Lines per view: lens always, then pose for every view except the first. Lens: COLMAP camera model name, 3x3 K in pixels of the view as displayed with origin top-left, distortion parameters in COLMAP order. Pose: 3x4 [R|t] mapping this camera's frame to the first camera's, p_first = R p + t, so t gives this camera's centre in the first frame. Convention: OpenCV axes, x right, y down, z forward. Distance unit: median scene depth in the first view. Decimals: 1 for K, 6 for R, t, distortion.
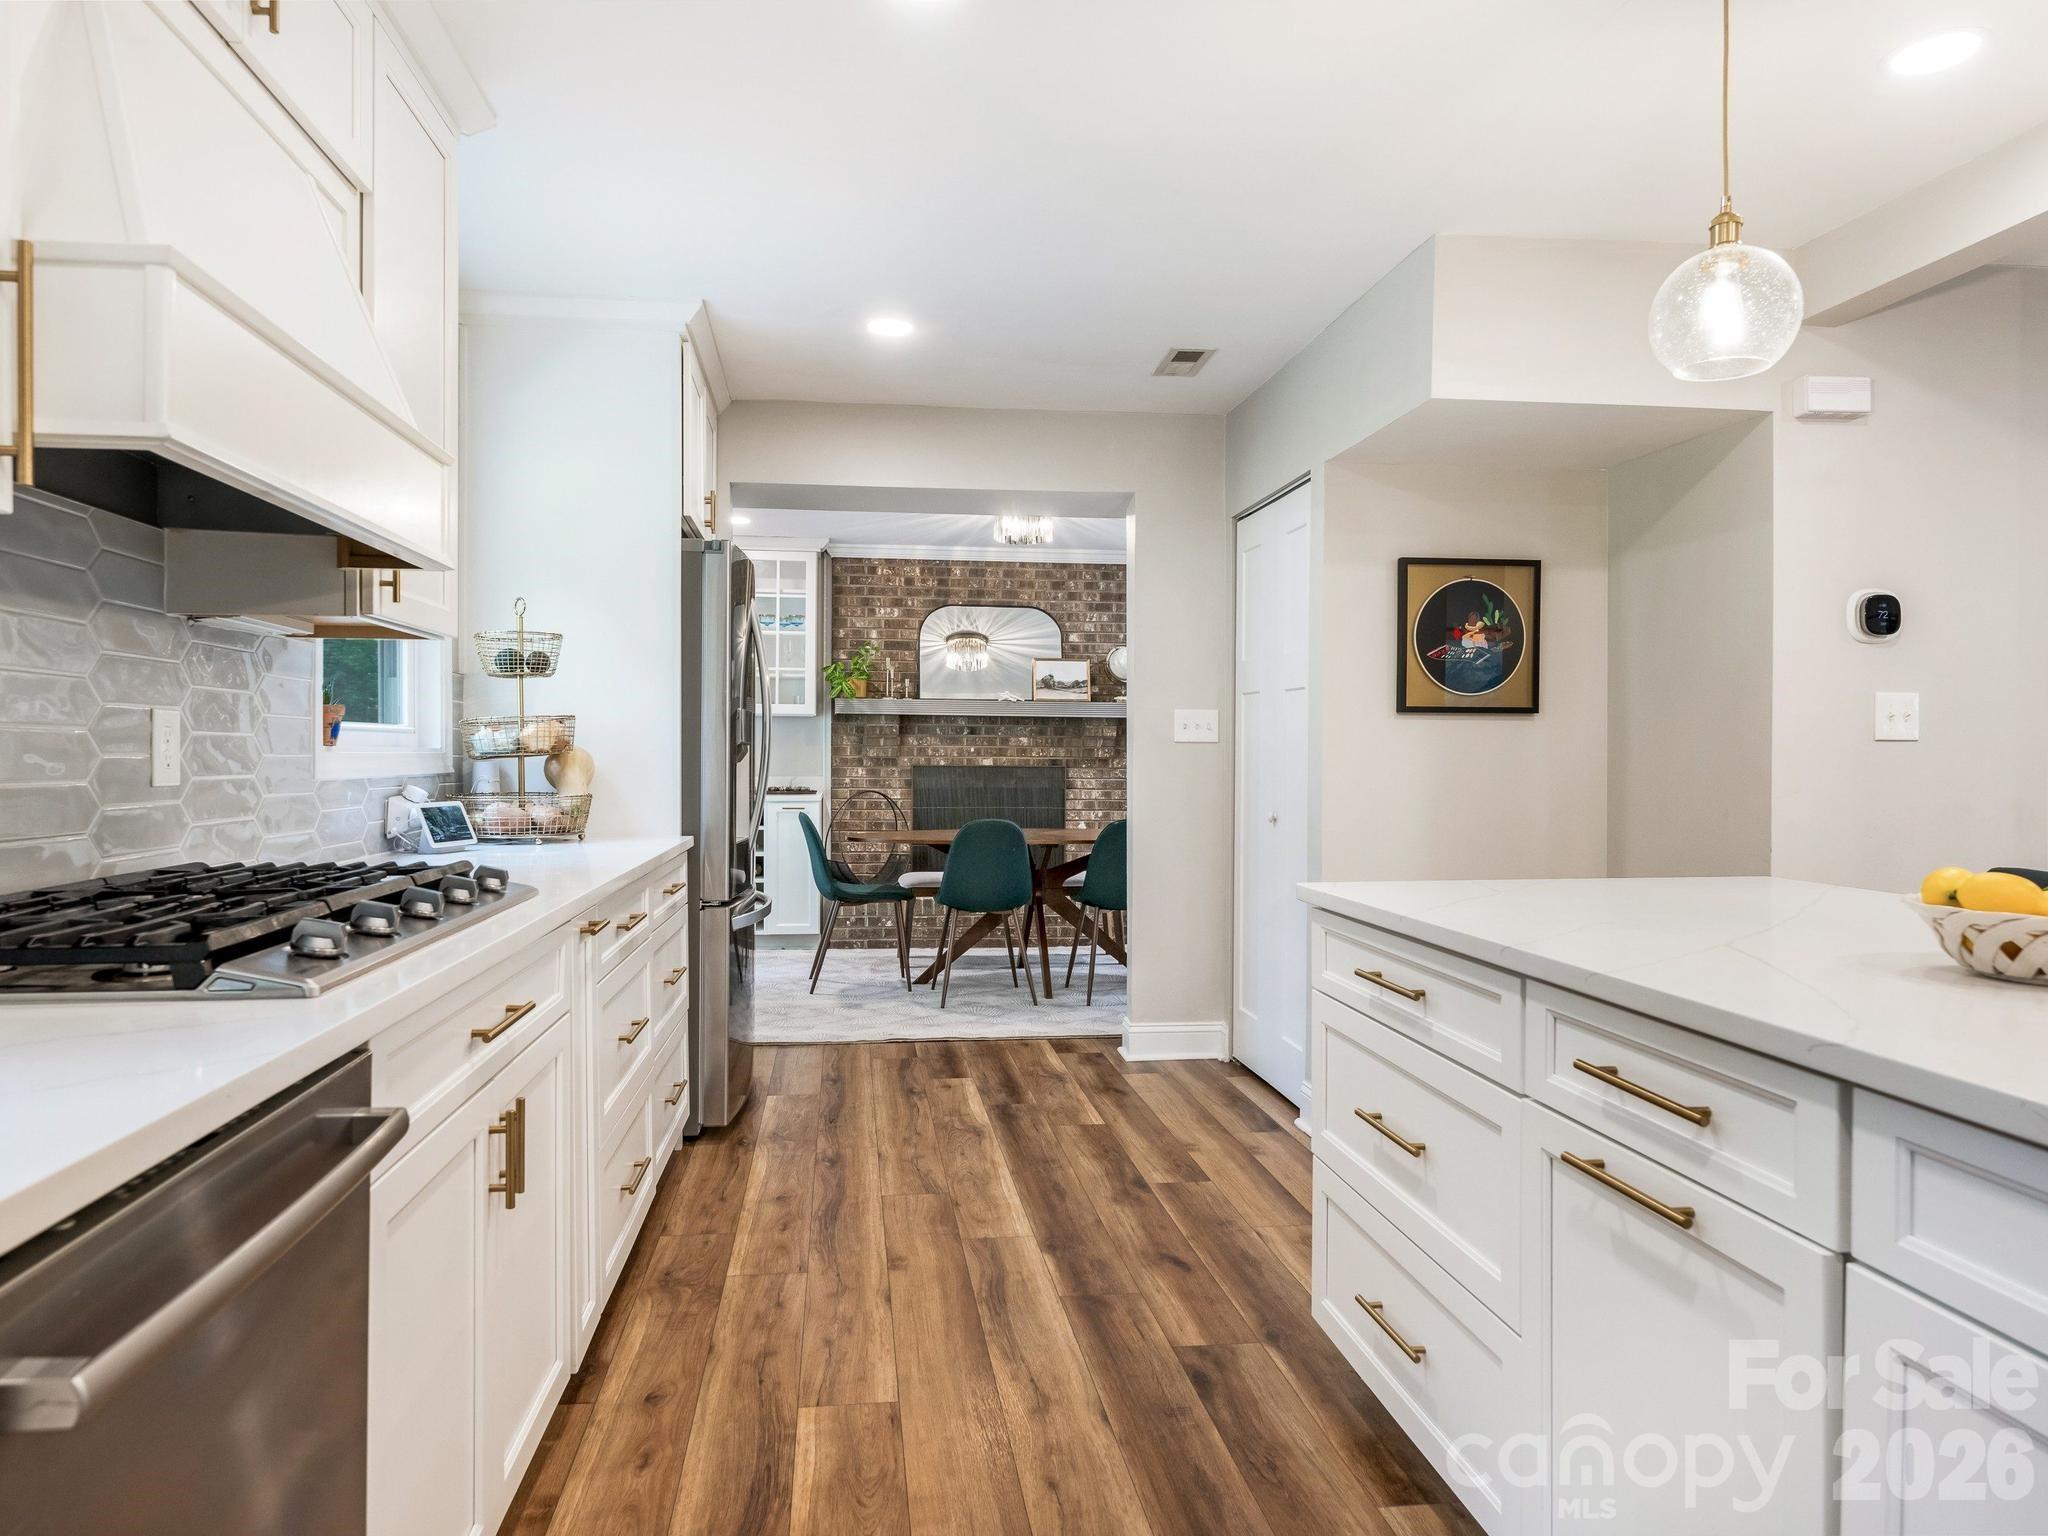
lens RADIAL K [[1300.7, 0, 1017.3], [0, 1300.7, 761.7], [0, 0, 1]] dist [-0.000115, 0.000478]
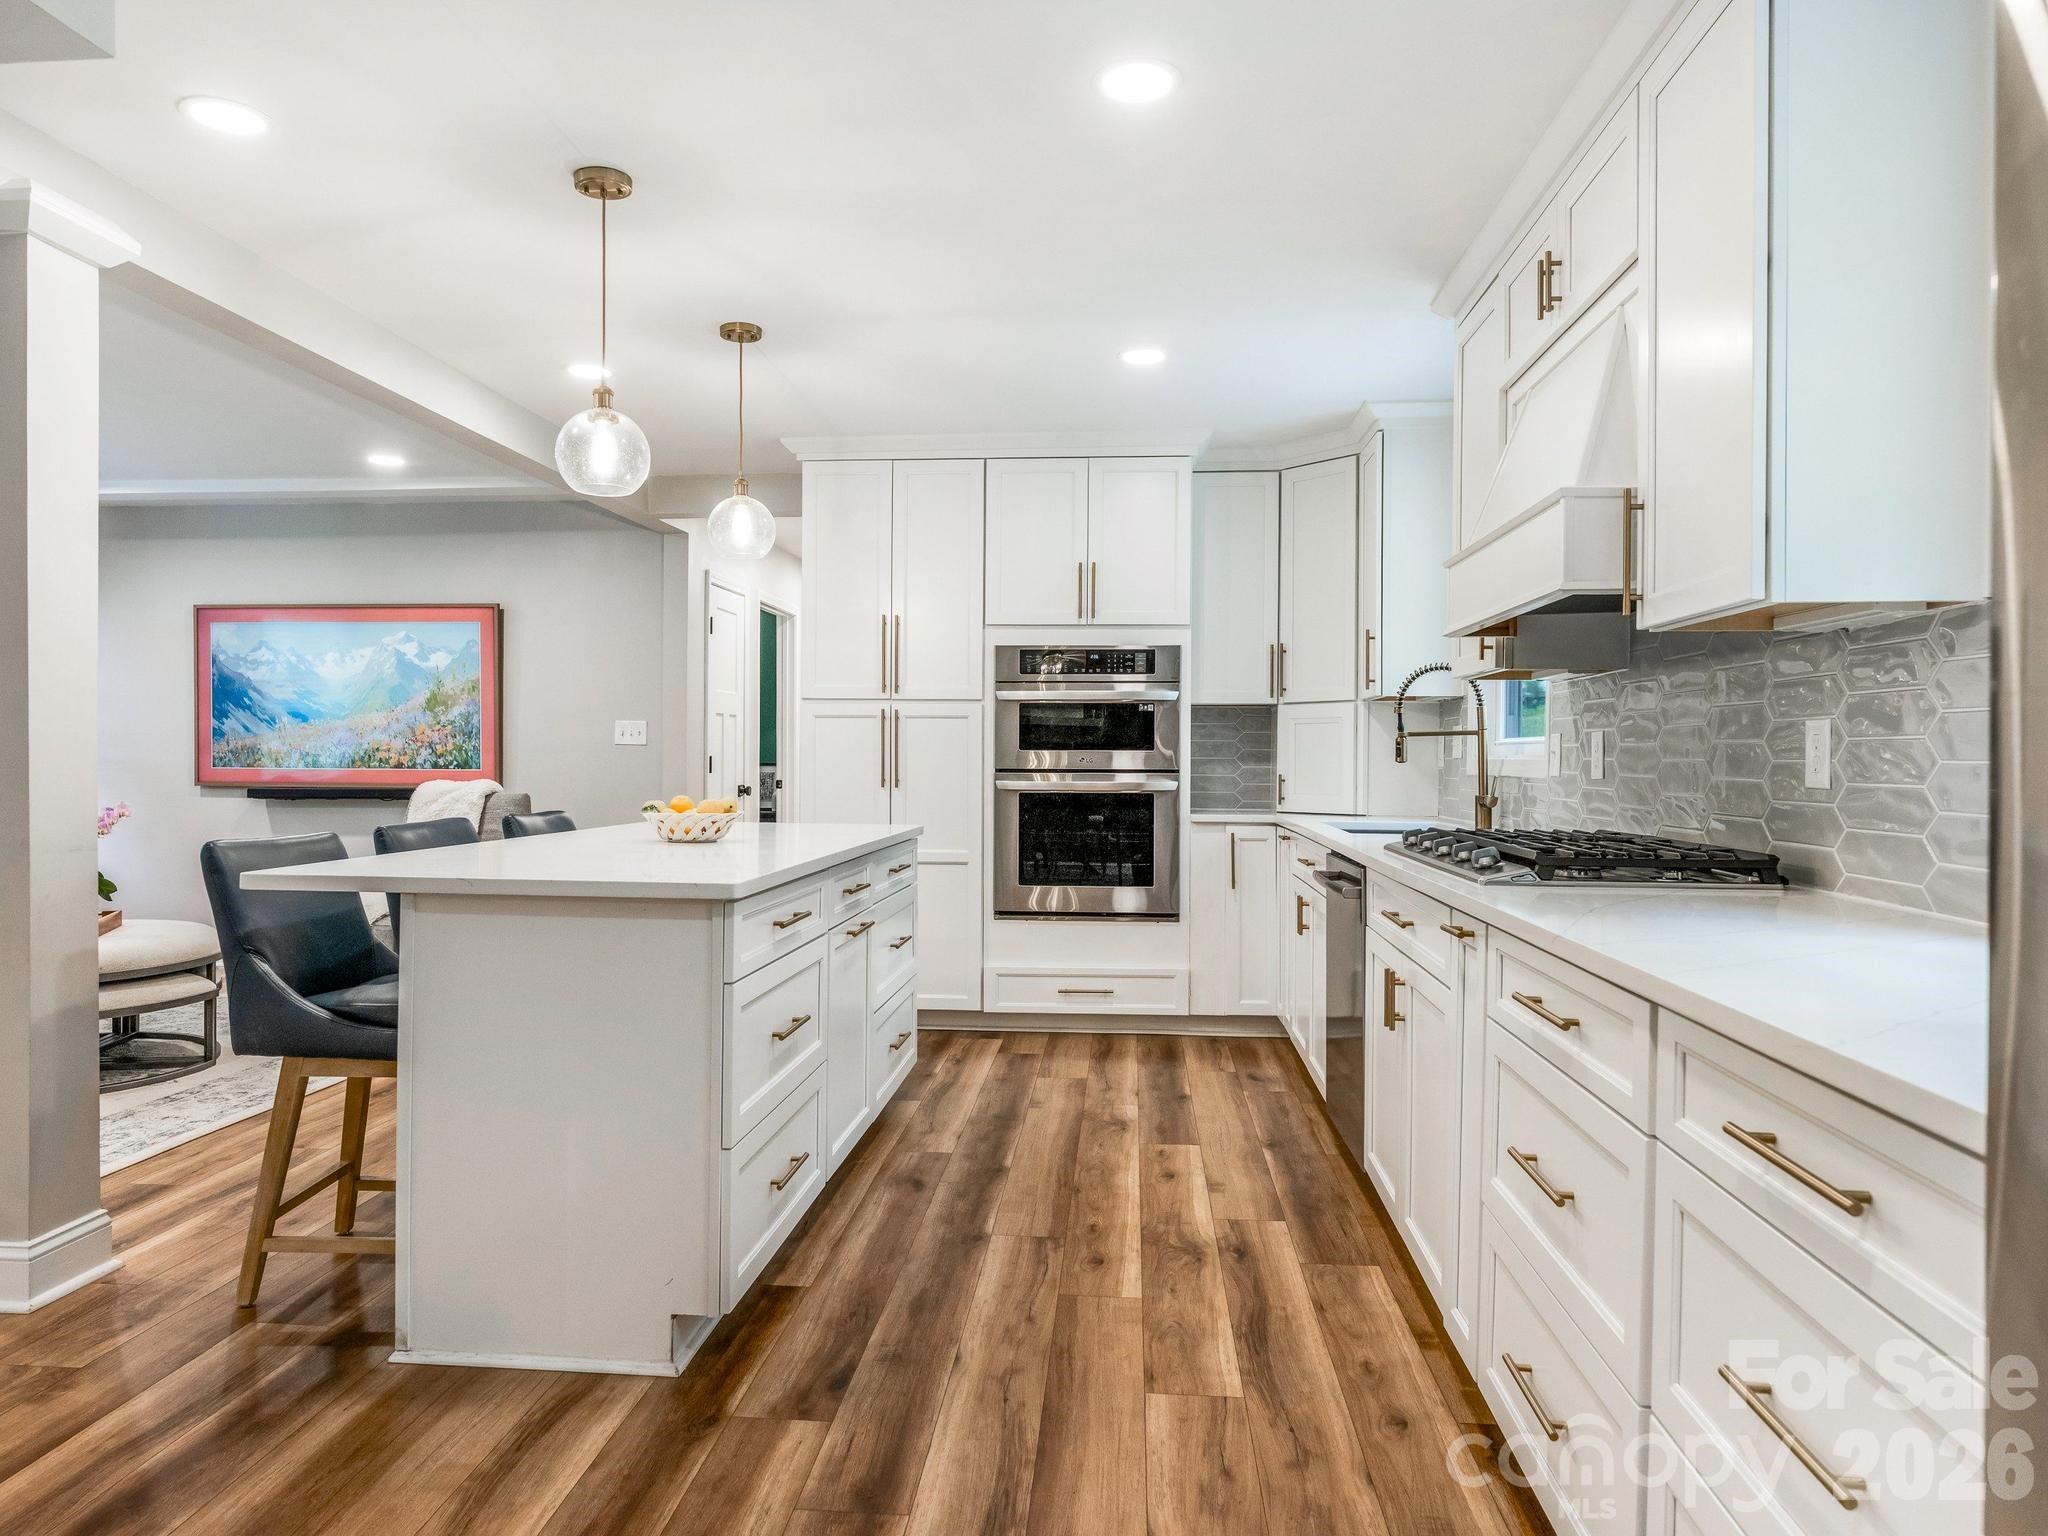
lens RADIAL K [[1300.7, 0, 1017.3], [0, 1300.7, 761.7], [0, 0, 1]] dist [-0.000115, 0.000478]
pose [[-0.975782, -0.010267, 0.218505, -0.195751], [-0.008443, 0.999921, 0.009281, -0.006854], [-0.218584, 0.007212, -0.975792, 1.868309]]
